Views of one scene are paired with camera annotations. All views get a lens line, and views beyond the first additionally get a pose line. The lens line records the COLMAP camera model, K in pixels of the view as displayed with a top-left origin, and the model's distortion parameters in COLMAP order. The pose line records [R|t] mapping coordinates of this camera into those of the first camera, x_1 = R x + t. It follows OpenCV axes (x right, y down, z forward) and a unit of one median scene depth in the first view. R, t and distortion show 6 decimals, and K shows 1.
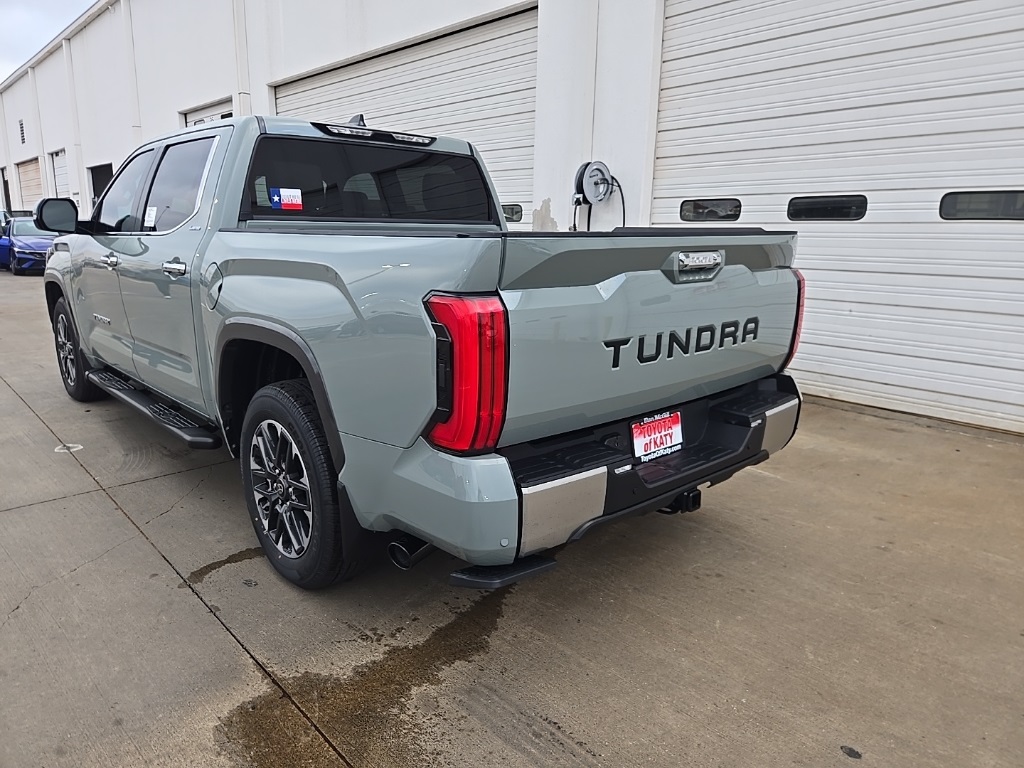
lens RADIAL K [[677.2, 0, 512.0], [0, 677.2, 384.0], [0, 0, 1]] dist [0.052437, 0.000520]
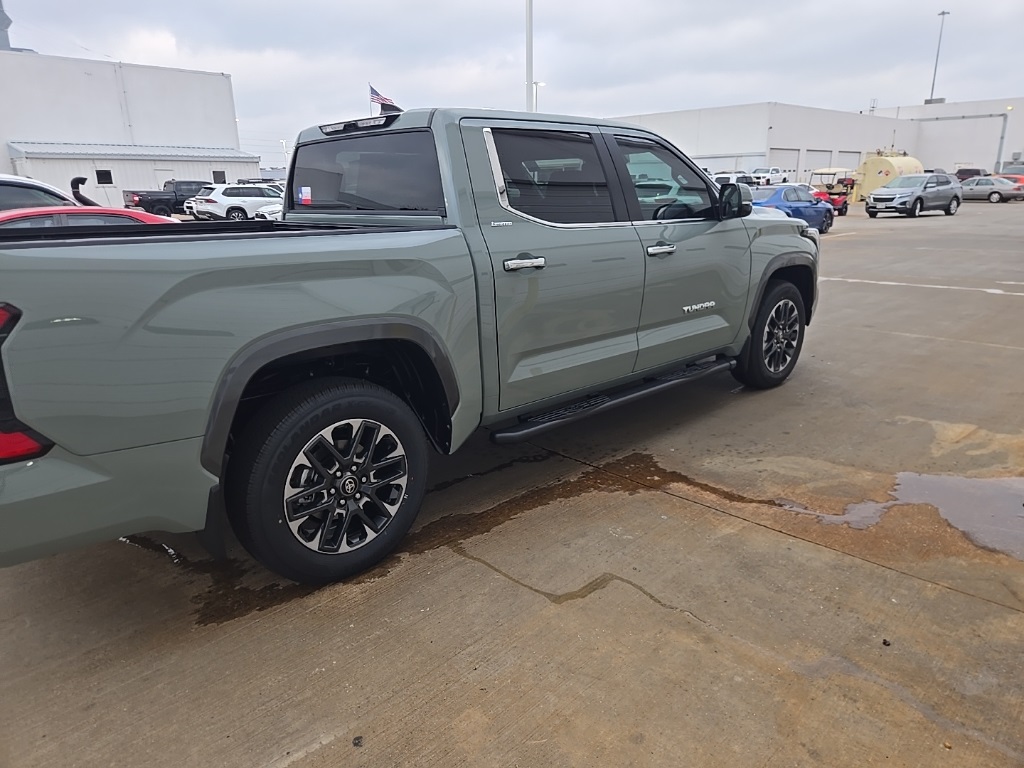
lens RADIAL K [[684.4, 0, 512.0], [0, 684.4, 384.0], [0, 0, 1]] dist [0.081328, -0.070689]
pose [[0.025946, 0.254665, -0.966681, 1.196382], [-0.201702, 0.948452, 0.244449, -0.407918], [0.979103, 0.188639, 0.075975, 1.653187]]
